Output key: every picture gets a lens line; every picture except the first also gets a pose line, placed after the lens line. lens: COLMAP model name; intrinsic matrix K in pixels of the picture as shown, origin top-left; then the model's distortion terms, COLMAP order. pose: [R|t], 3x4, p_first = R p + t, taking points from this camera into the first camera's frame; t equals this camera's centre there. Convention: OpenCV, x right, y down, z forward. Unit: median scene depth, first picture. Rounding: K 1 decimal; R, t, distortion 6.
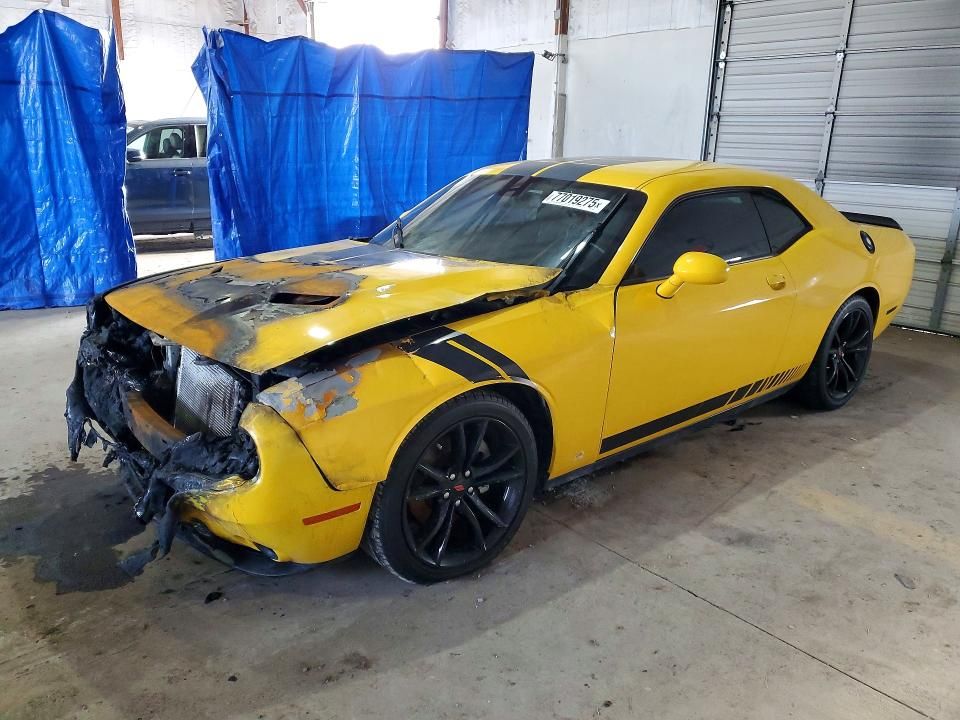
lens RADIAL K [[745.5, 0, 480.0], [0, 745.5, 360.0], [0, 0, 1]] dist [0.011719, 0.010316]
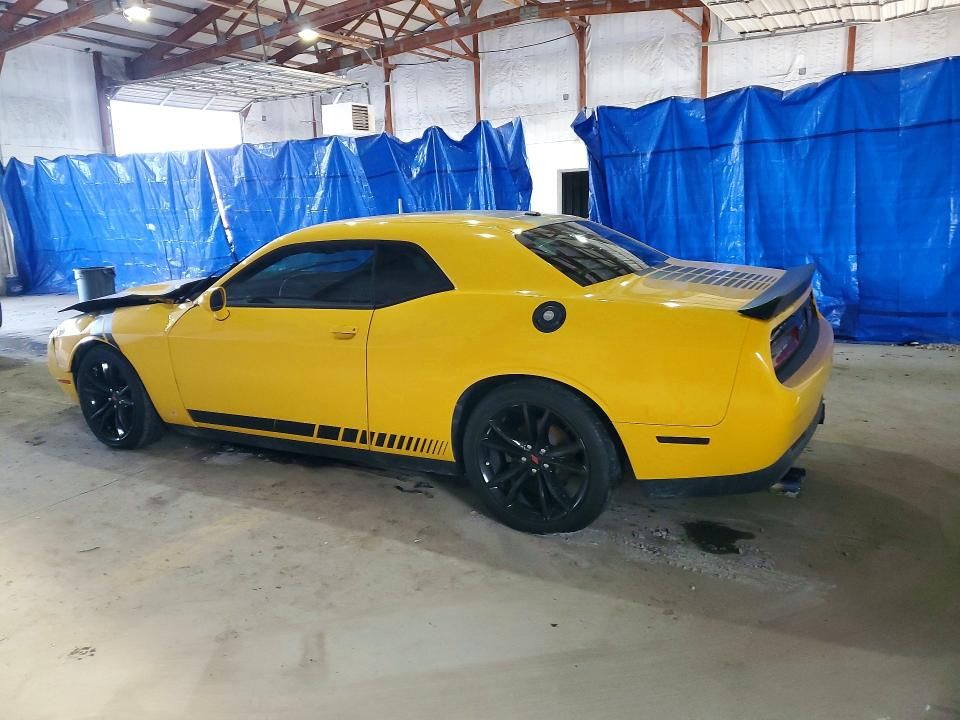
lens RADIAL K [[763.3, 0, 480.0], [0, 763.3, 360.0], [0, 0, 1]] dist [0.009237, -0.004127]
pose [[0.327265, 0.158219, -0.931593, 1.175604], [-0.217287, 0.972064, 0.088761, -0.165296], [0.919611, 0.173375, 0.352501, 0.669926]]
